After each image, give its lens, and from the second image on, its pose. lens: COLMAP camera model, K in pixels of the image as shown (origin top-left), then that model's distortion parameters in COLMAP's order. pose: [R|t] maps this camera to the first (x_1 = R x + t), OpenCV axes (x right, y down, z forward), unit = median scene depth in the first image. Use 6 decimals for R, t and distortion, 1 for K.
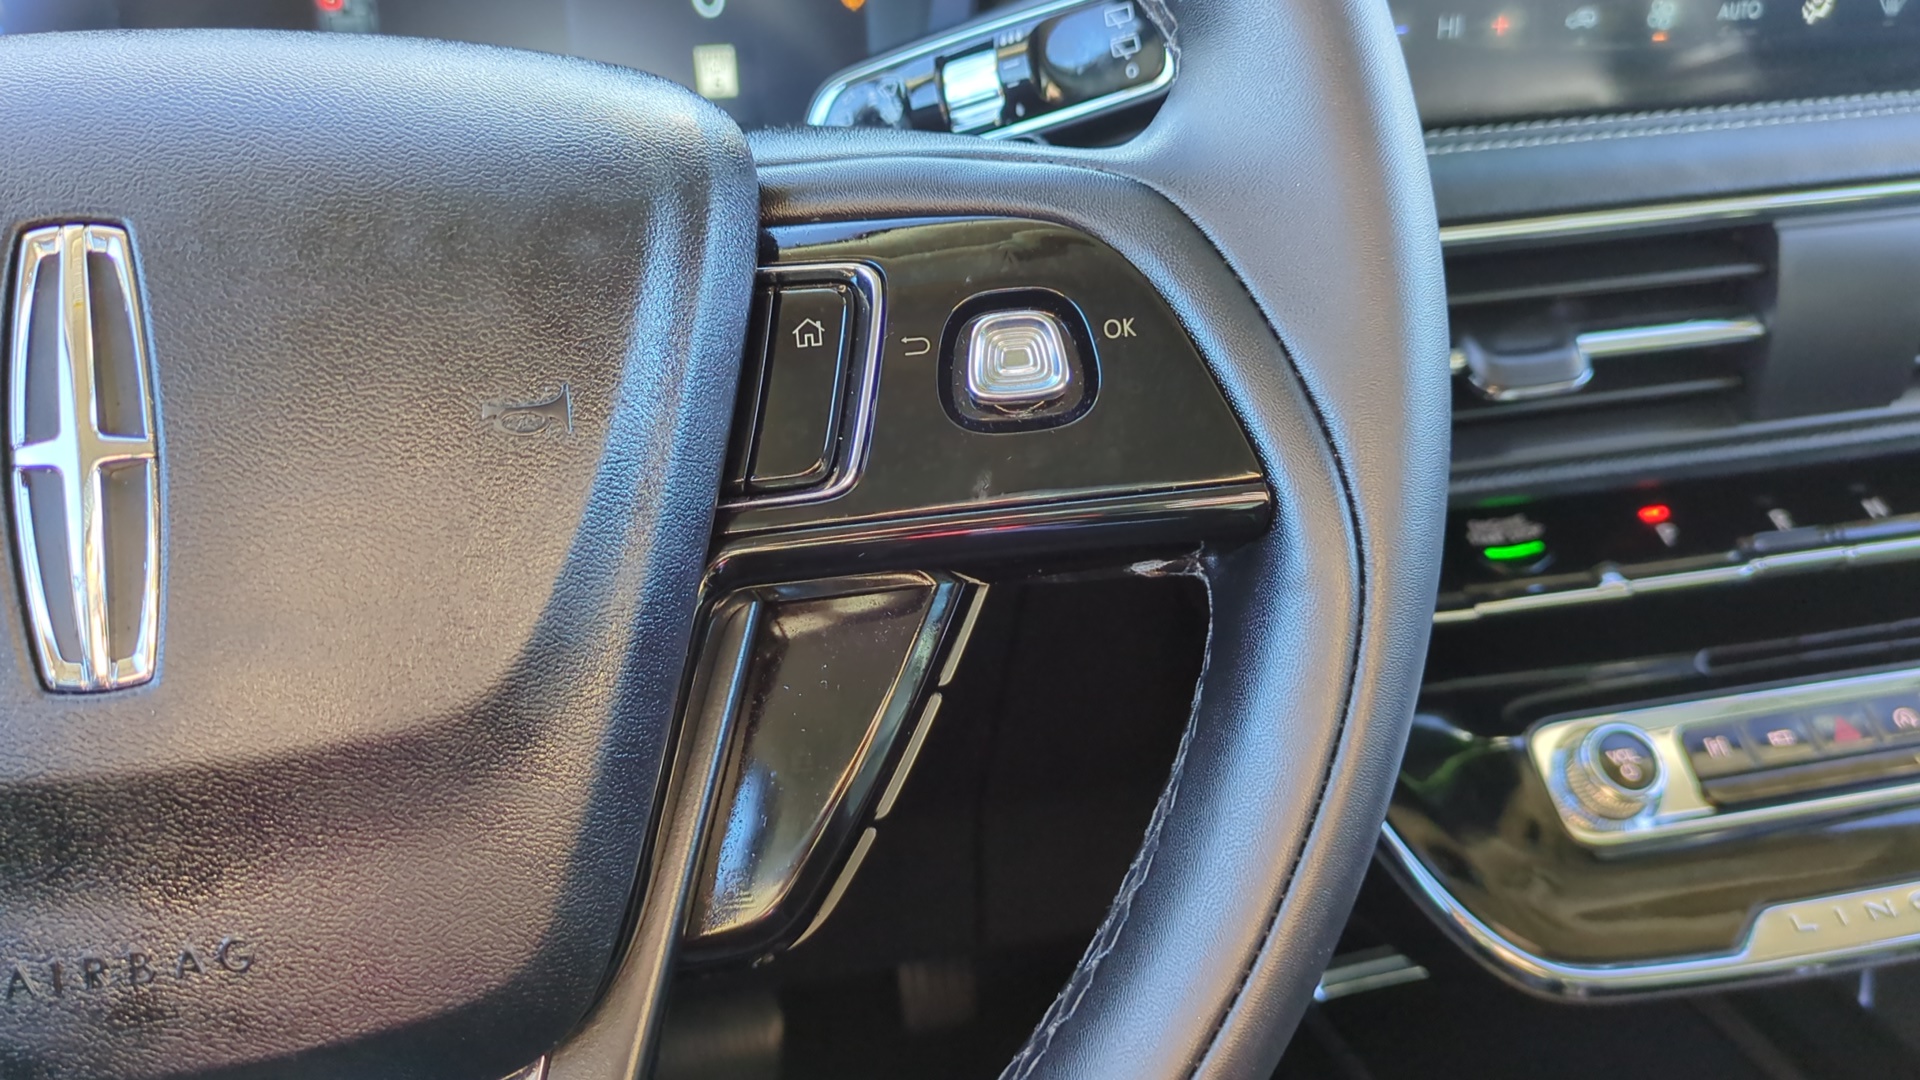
lens RADIAL K [[1644.3, 0, 969.7], [0, 1644.3, 542.2], [0, 0, 1]] dist [0.072286, -0.101254]
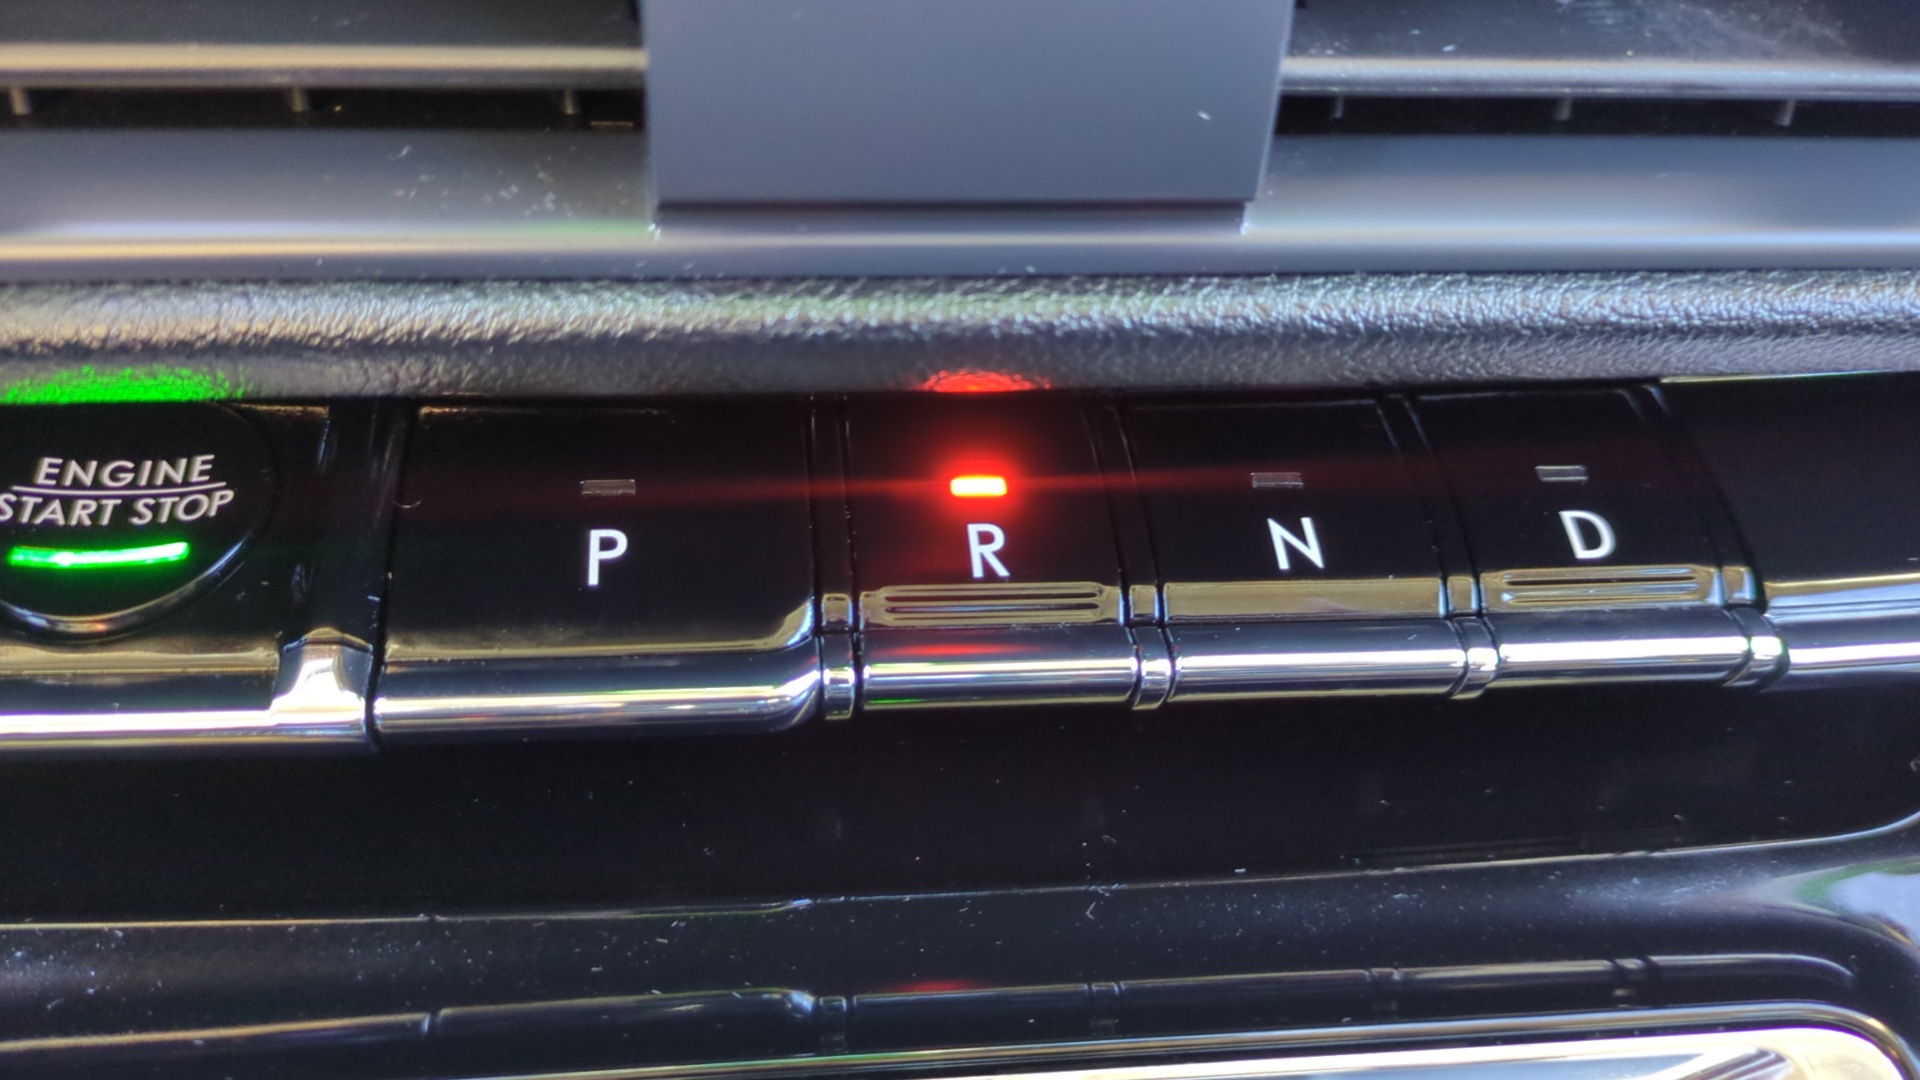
lens RADIAL K [[1617.4, 0, 960.0], [0, 1617.4, 540.0], [0, 0, 1]] dist [0.017125, -0.015239]
pose [[0.992166, 0.111159, -0.057006, 0.567301], [-0.106638, 0.991310, 0.077019, -0.045268], [0.065072, -0.070337, 0.995399, 0.756930]]
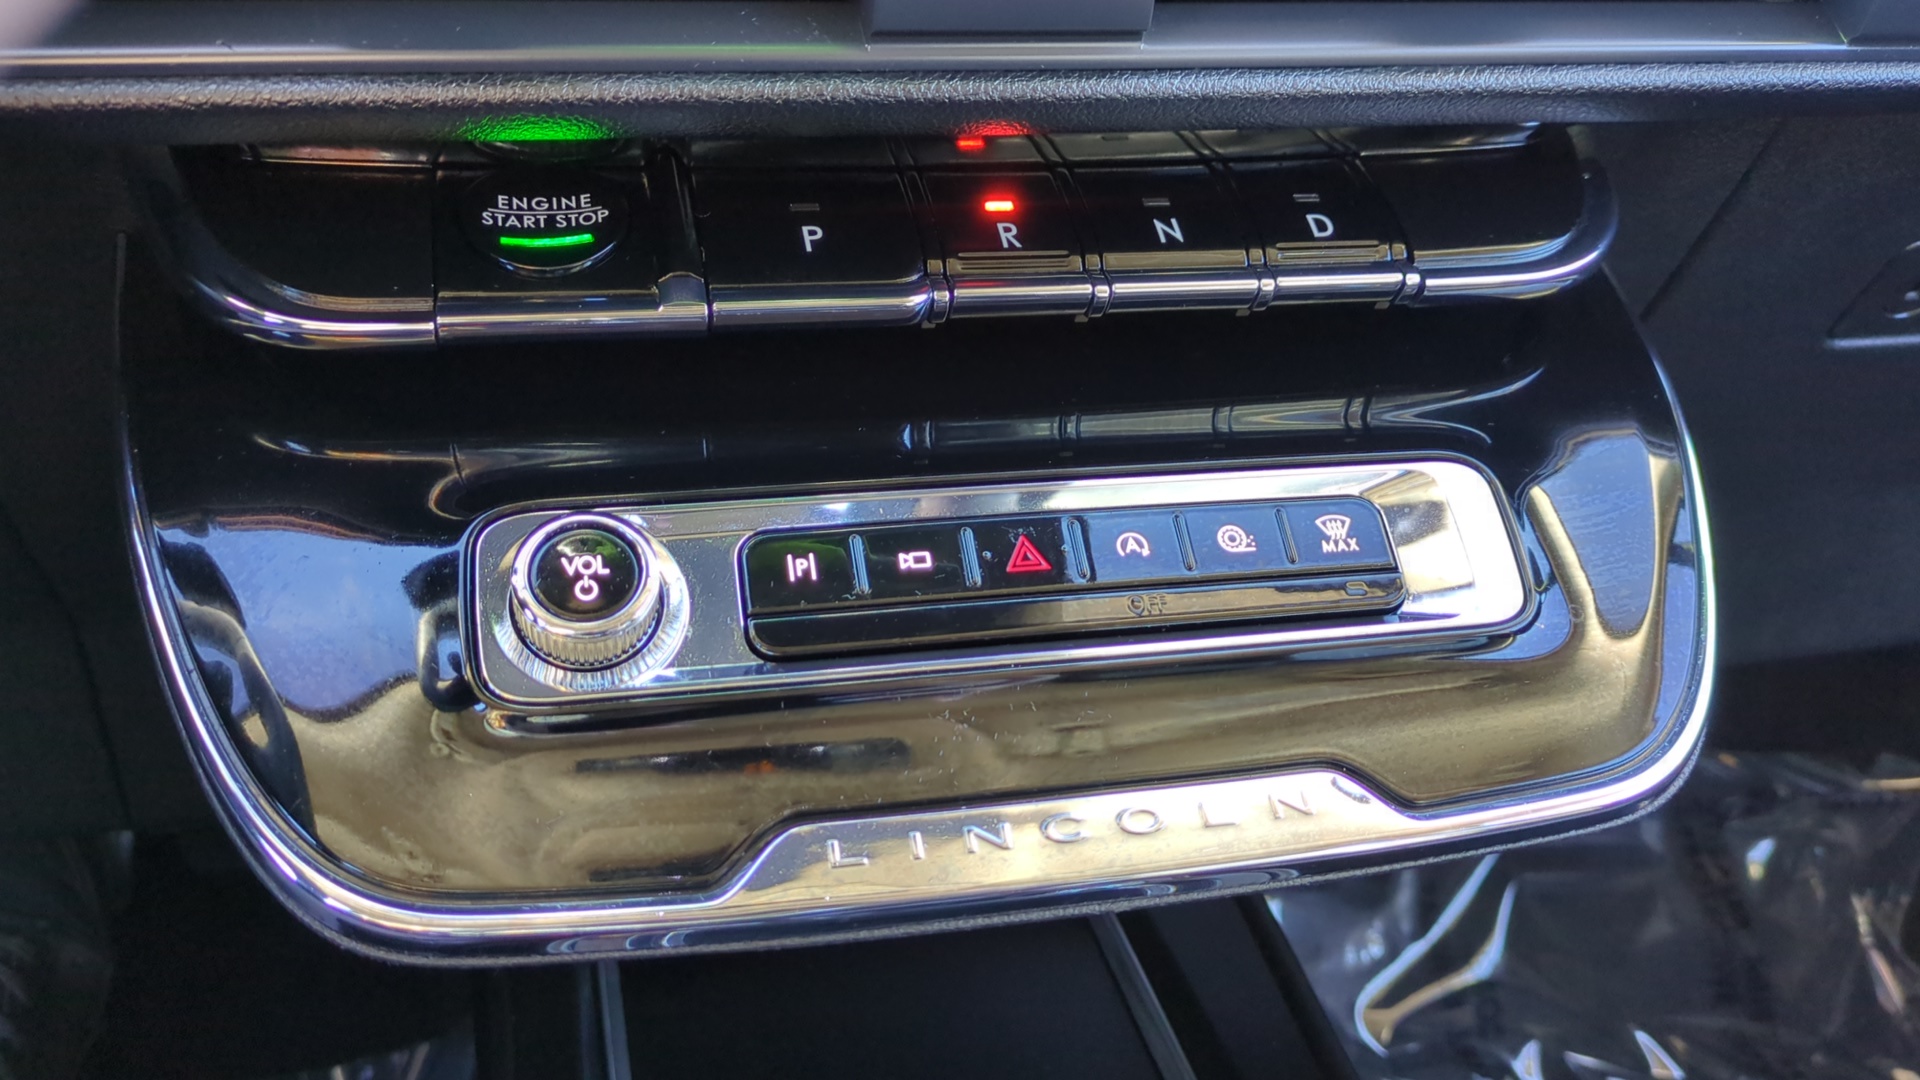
lens RADIAL K [[1644.3, 0, 969.7], [0, 1644.3, 542.2], [0, 0, 1]] dist [0.072286, -0.101254]
pose [[0.996670, 0.062647, 0.052203, 0.505935], [-0.066193, 0.995403, 0.069215, 0.070527], [-0.047627, -0.072440, 0.996235, 0.402523]]
